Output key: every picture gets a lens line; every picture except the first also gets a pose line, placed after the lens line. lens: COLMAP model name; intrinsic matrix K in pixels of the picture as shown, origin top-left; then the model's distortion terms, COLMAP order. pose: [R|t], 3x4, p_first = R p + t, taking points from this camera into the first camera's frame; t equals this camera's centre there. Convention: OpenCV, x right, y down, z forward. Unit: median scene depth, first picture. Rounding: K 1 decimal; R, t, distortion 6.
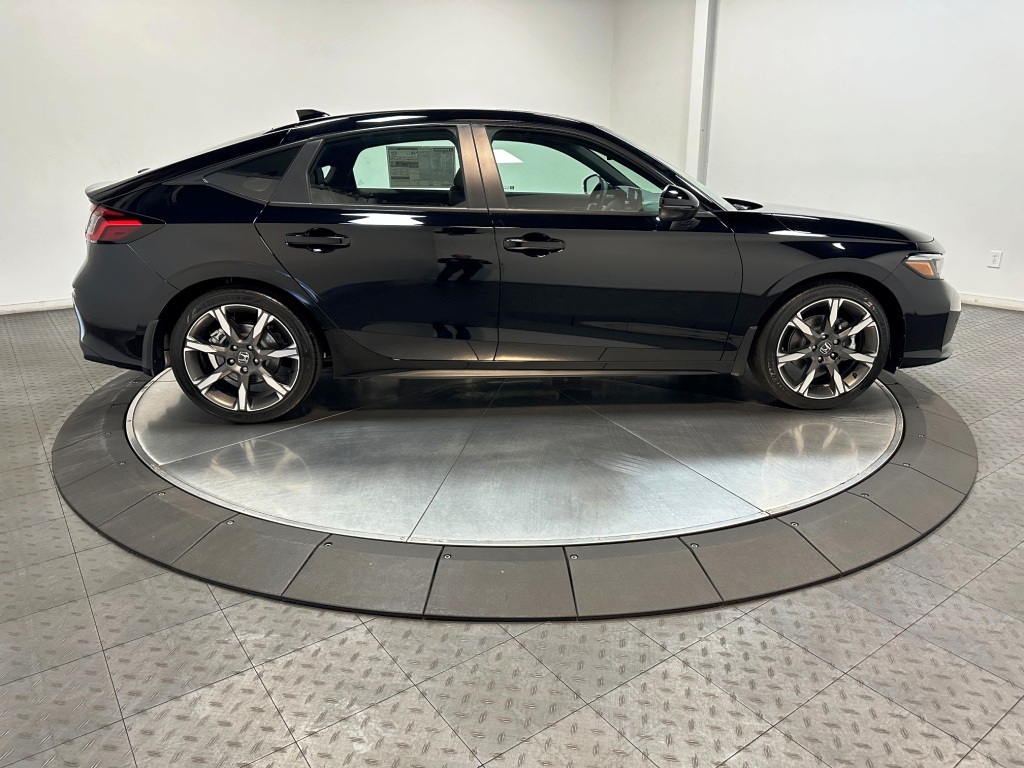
lens RADIAL K [[707.9, 0, 516.3], [0, 707.9, 379.5], [0, 0, 1]] dist [0.010584, -0.018739]
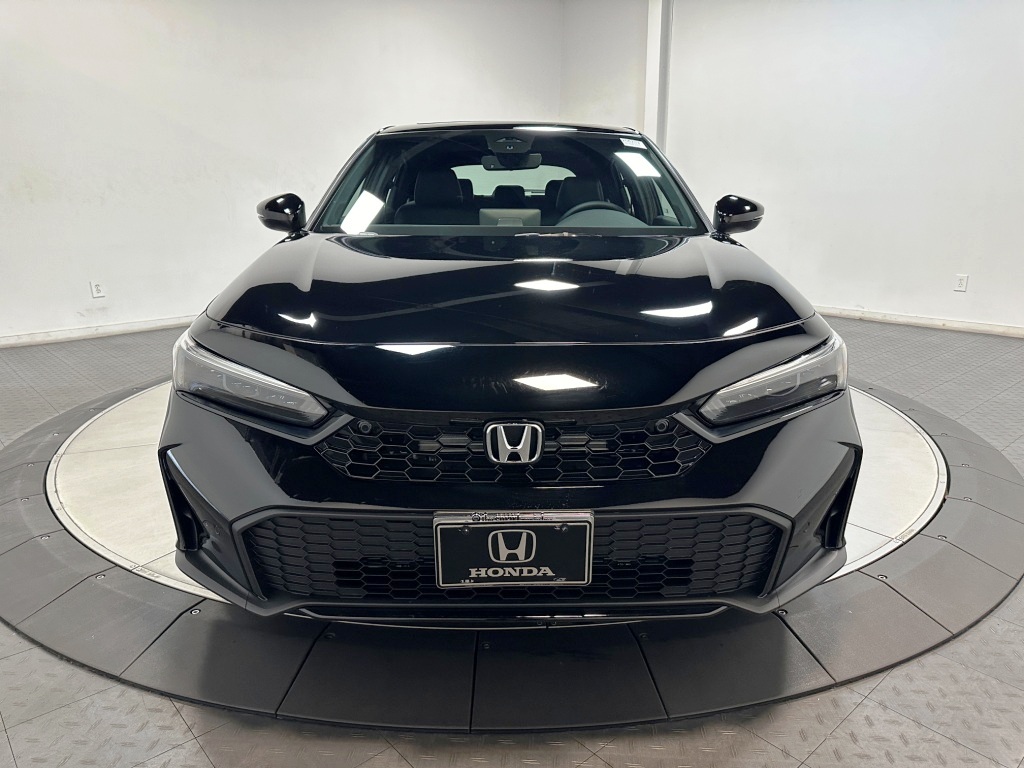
lens RADIAL K [[707.9, 0, 512.9], [0, 707.9, 383.0], [0, 0, 1]] dist [0.010584, -0.018739]
pose [[0.995074, -0.025533, 0.095789, -0.149392], [0.030092, 0.998467, -0.046458, -0.003721], [-0.094456, 0.049112, 0.994317, 0.213650]]
